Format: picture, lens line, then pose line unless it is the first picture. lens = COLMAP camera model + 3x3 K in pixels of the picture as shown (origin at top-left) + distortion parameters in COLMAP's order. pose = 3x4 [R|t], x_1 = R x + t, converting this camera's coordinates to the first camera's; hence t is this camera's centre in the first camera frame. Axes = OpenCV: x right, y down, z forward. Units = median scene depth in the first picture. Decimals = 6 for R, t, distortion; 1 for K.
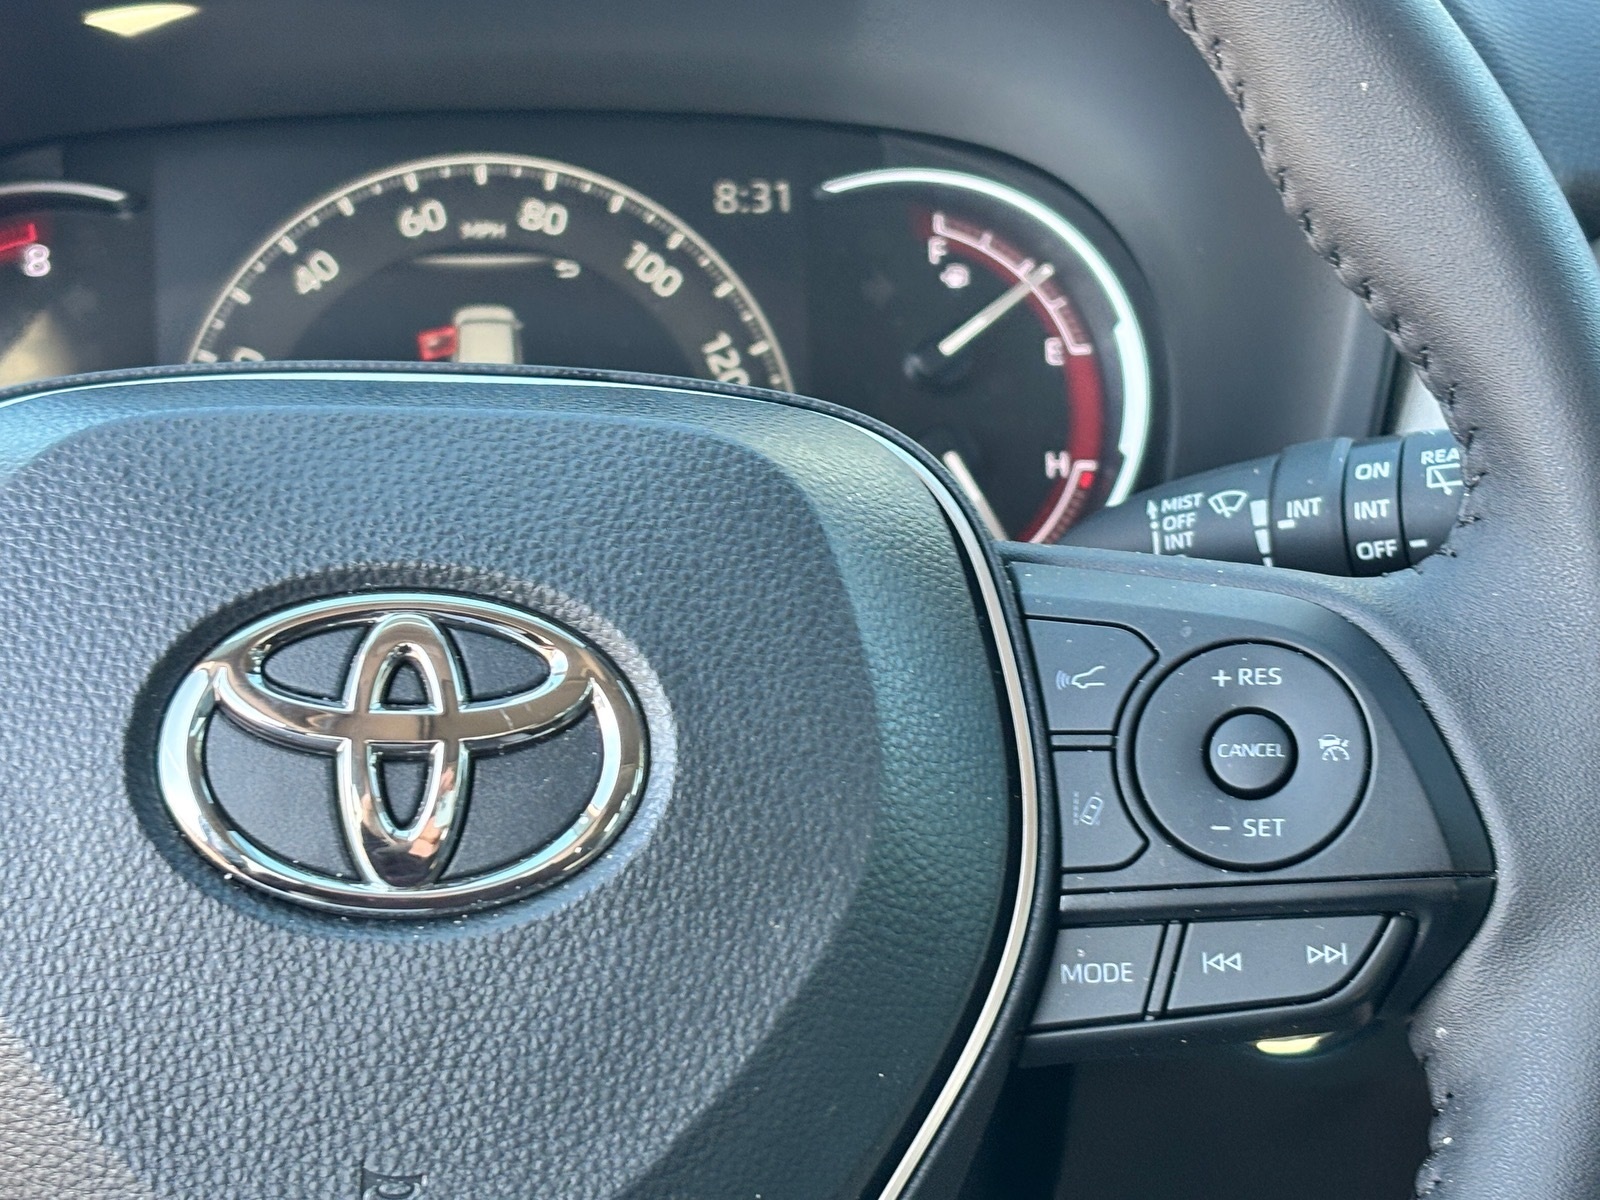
lens RADIAL K [[3074.8, 0, 877.0], [0, 3074.8, 626.6], [0, 0, 1]] dist [0.100802, 0.000000]
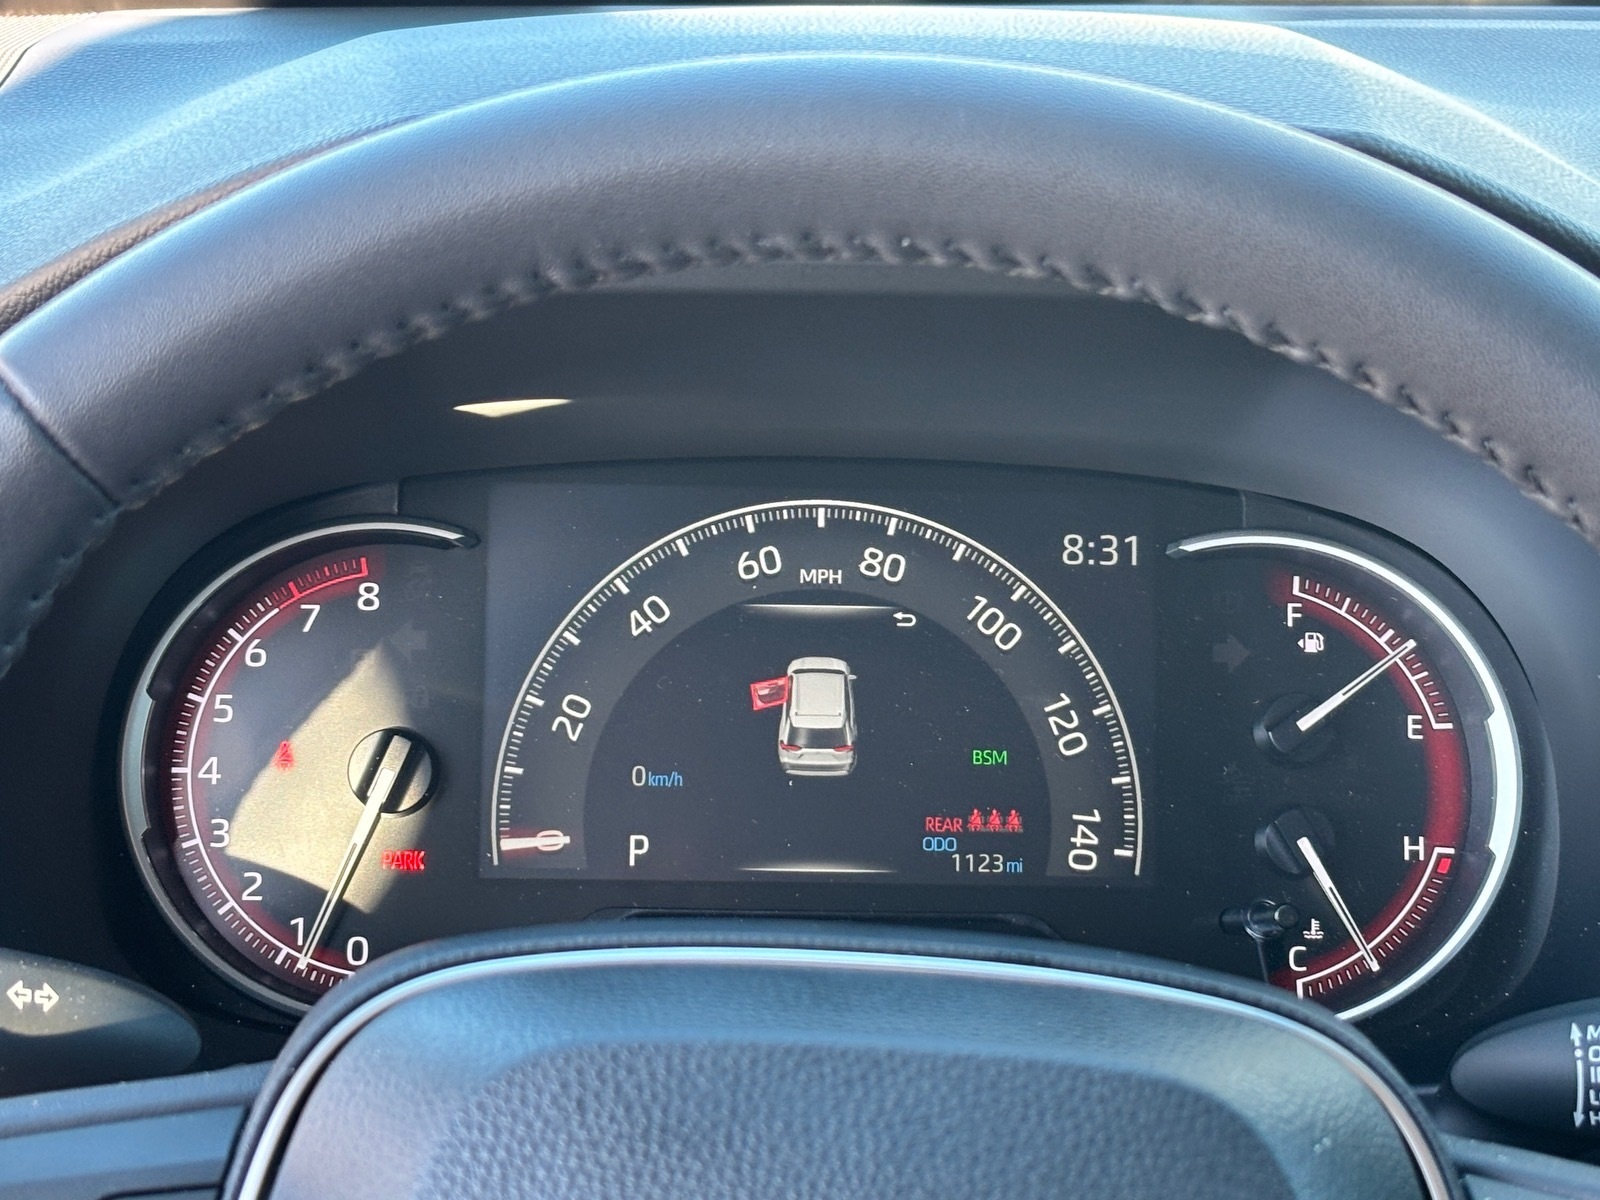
lens RADIAL K [[3235.0, 0, 816.2], [0, 3235.0, 534.0], [0, 0, 1]] dist [0.125923, 0.000000]
pose [[0.996986, 0.043161, -0.064467, -0.101466], [-0.044218, 0.998908, -0.015064, -0.199107], [0.063746, 0.017869, 0.997806, -0.016141]]
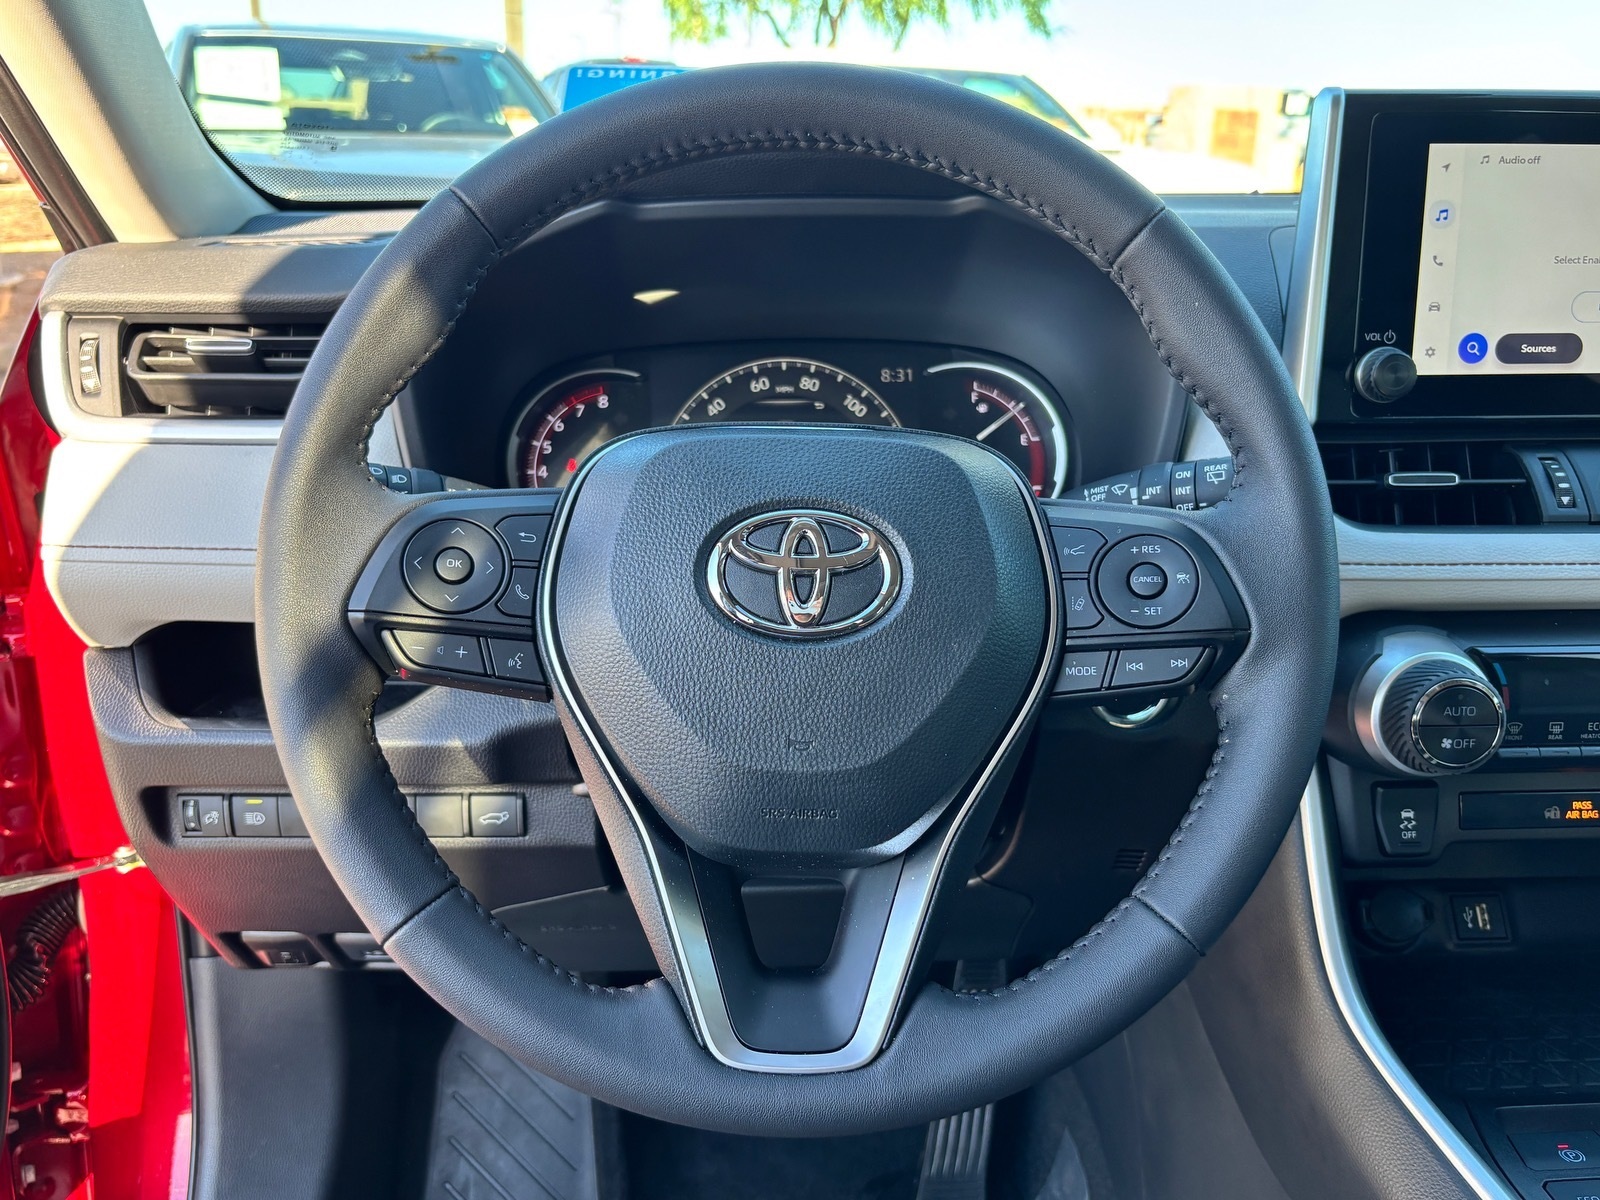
lens RADIAL K [[1334.4, 0, 797.9], [0, 1334.4, 614.9], [0, 0, 1]] dist [0.026191, -0.028557]
pose [[0.998245, 0.008642, -0.058593, -0.086641], [-0.008086, 0.999920, 0.009720, 0.058075], [0.058672, -0.009229, 0.998235, -0.058399]]
